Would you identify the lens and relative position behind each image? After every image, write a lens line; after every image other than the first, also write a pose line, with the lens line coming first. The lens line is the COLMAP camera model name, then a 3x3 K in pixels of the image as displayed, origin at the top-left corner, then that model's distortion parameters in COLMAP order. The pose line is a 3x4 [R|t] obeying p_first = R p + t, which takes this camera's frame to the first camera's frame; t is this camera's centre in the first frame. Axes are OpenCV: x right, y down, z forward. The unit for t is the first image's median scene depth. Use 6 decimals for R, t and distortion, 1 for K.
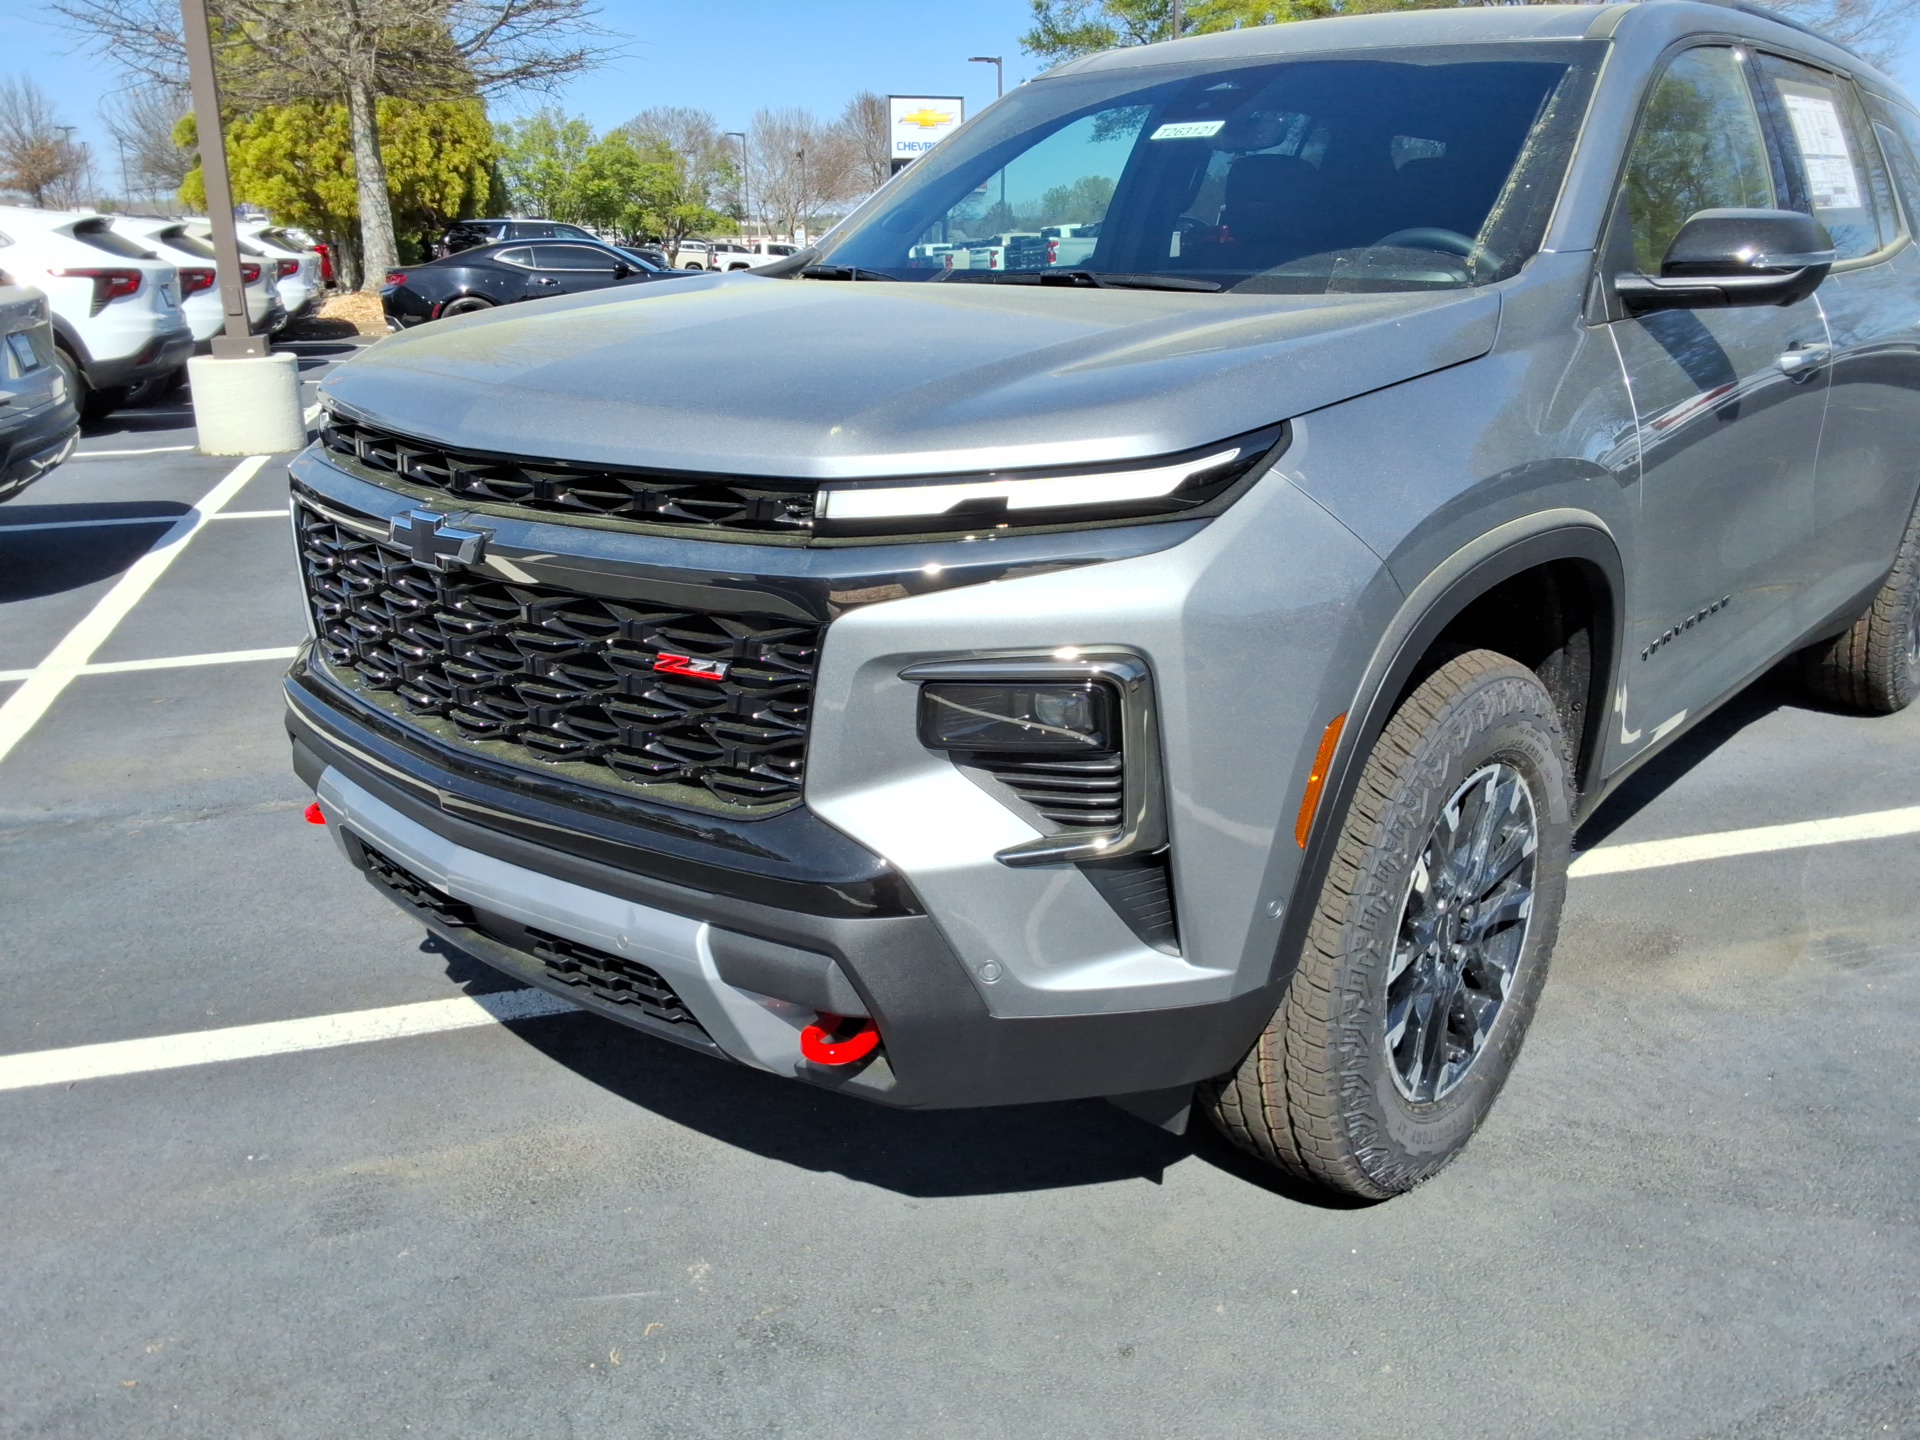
lens RADIAL K [[1540.4, 0, 949.4], [0, 1540.4, 722.4], [0, 0, 1]] dist [0.101819, -0.155404]
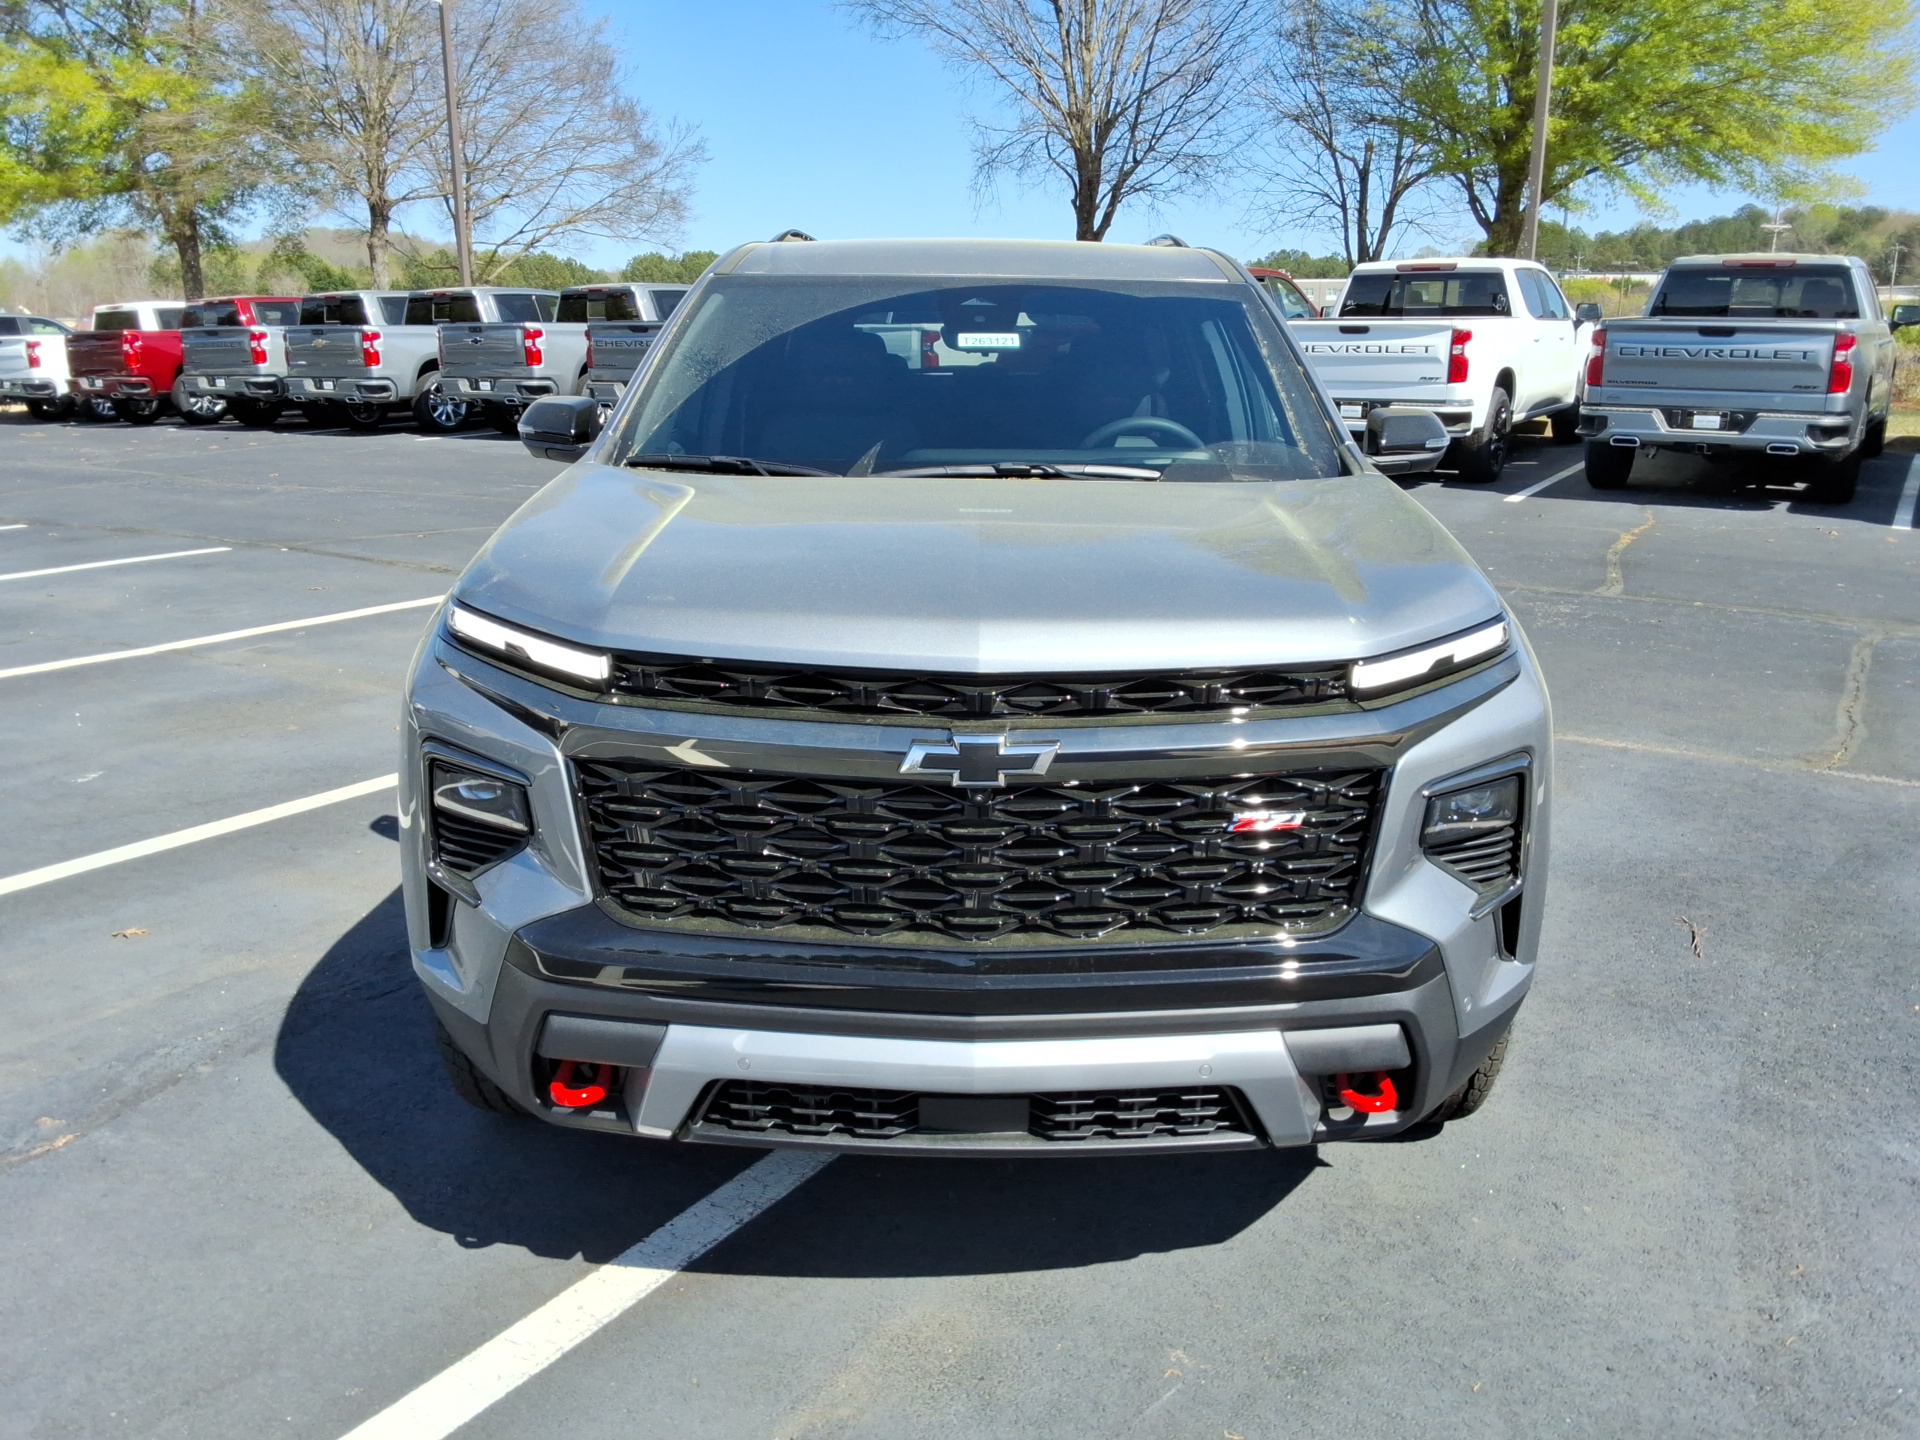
lens RADIAL K [[1540.4, 0, 971.3], [0, 1540.4, 726.1], [0, 0, 1]] dist [0.101819, -0.155404]
pose [[0.752499, -0.150287, 0.641217, -0.820893], [0.187648, 0.982185, 0.009988, -0.123075], [-0.631295, 0.112807, 0.767295, 0.150104]]
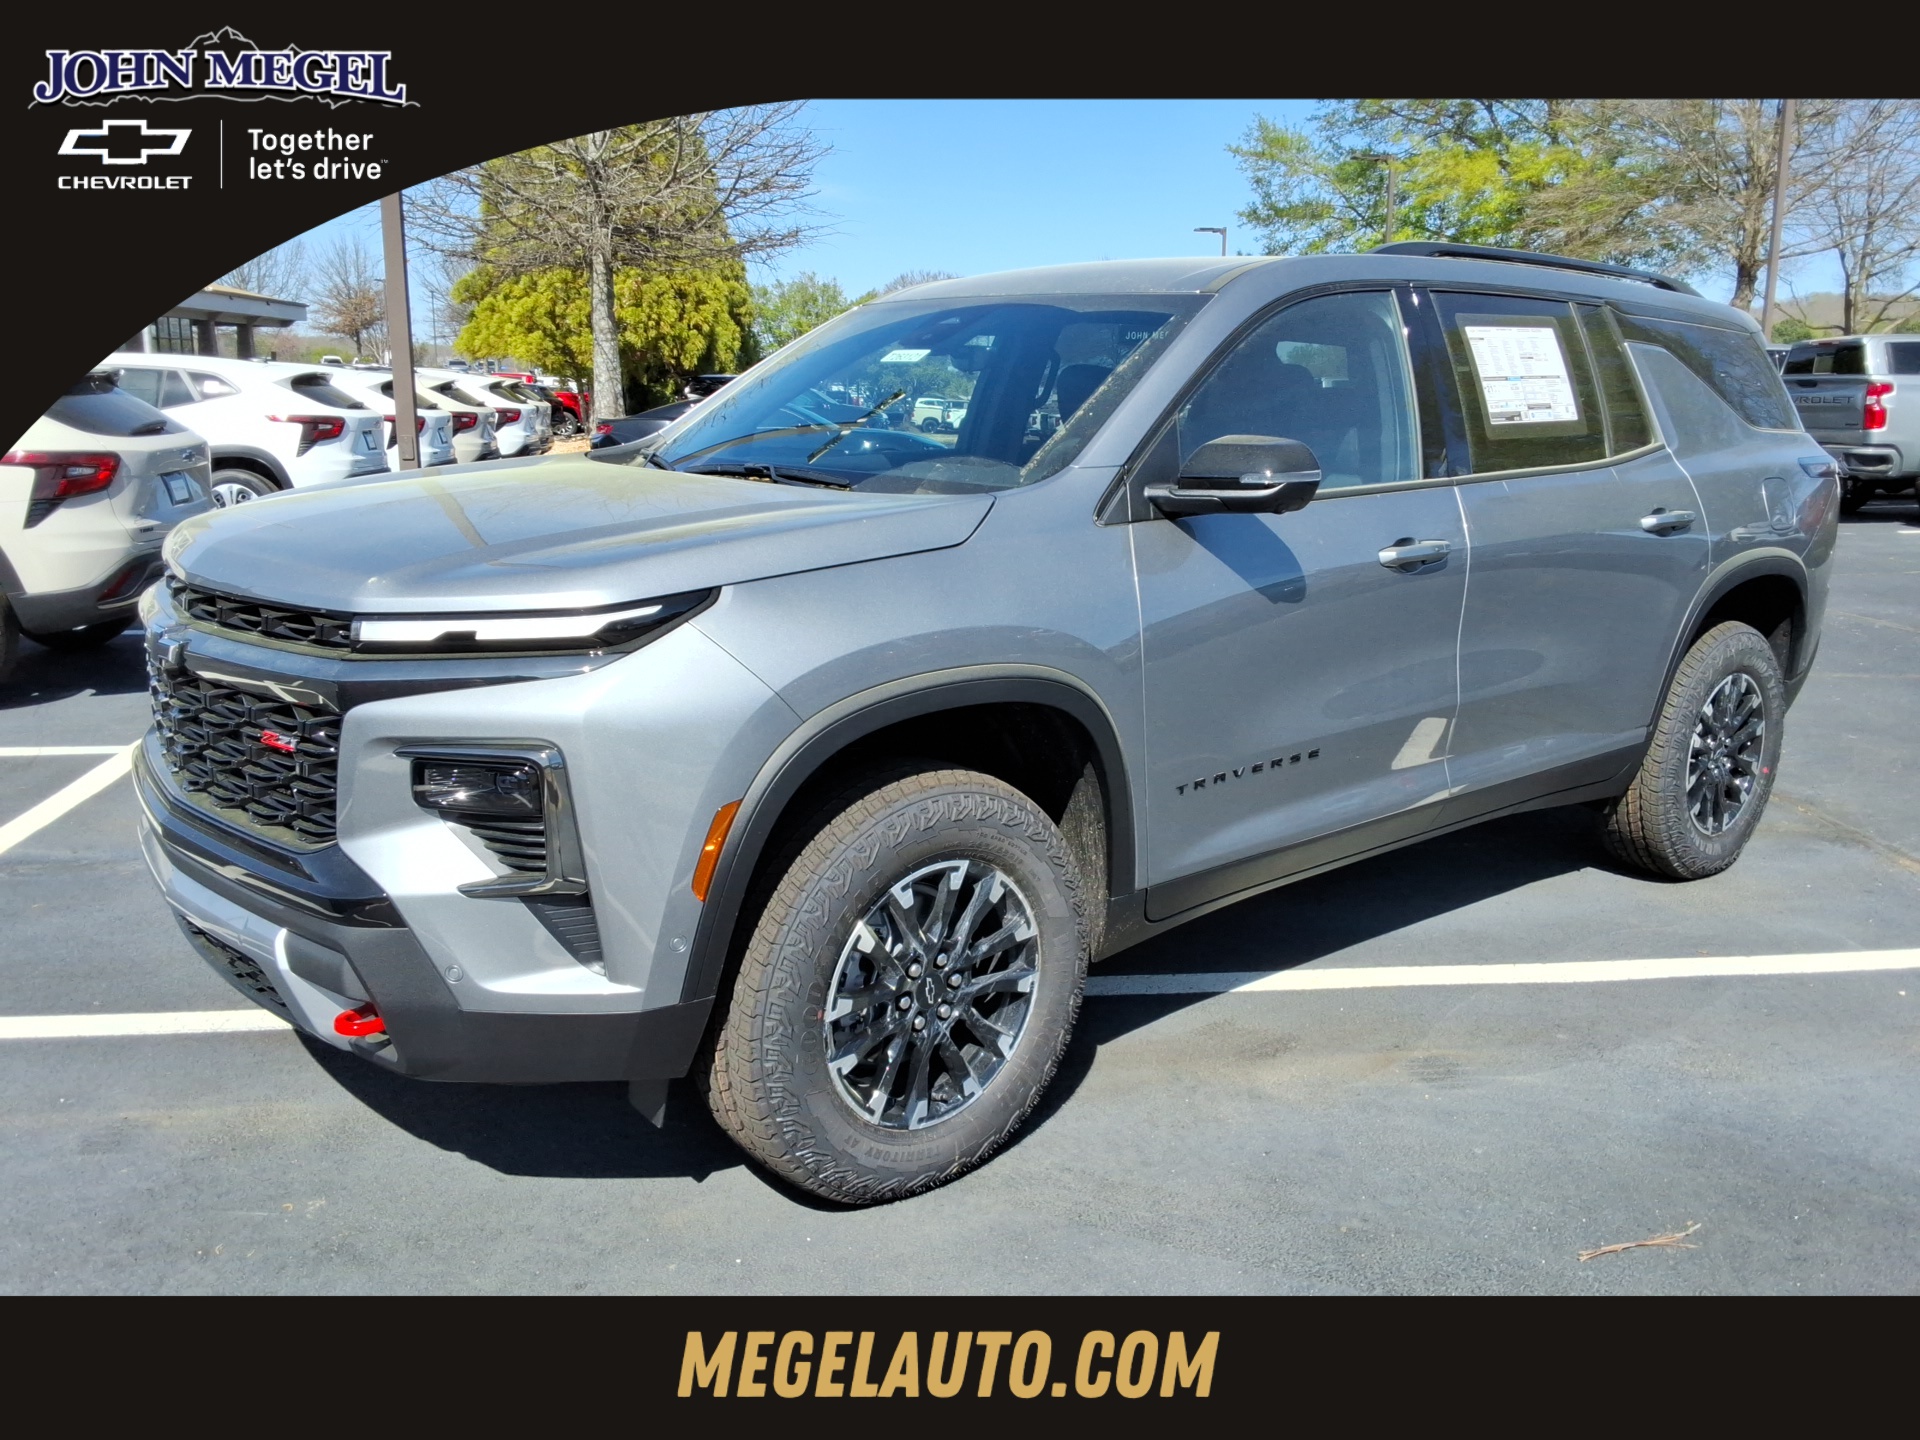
lens RADIAL K [[1540.4, 0, 954.5], [0, 1540.4, 711.3], [0, 0, 1]] dist [0.101819, -0.155404]
pose [[0.988040, 0.051556, -0.145323, 0.475879], [-0.065550, 0.993486, -0.093218, 0.021829], [0.139570, 0.101629, 0.984983, -0.235537]]
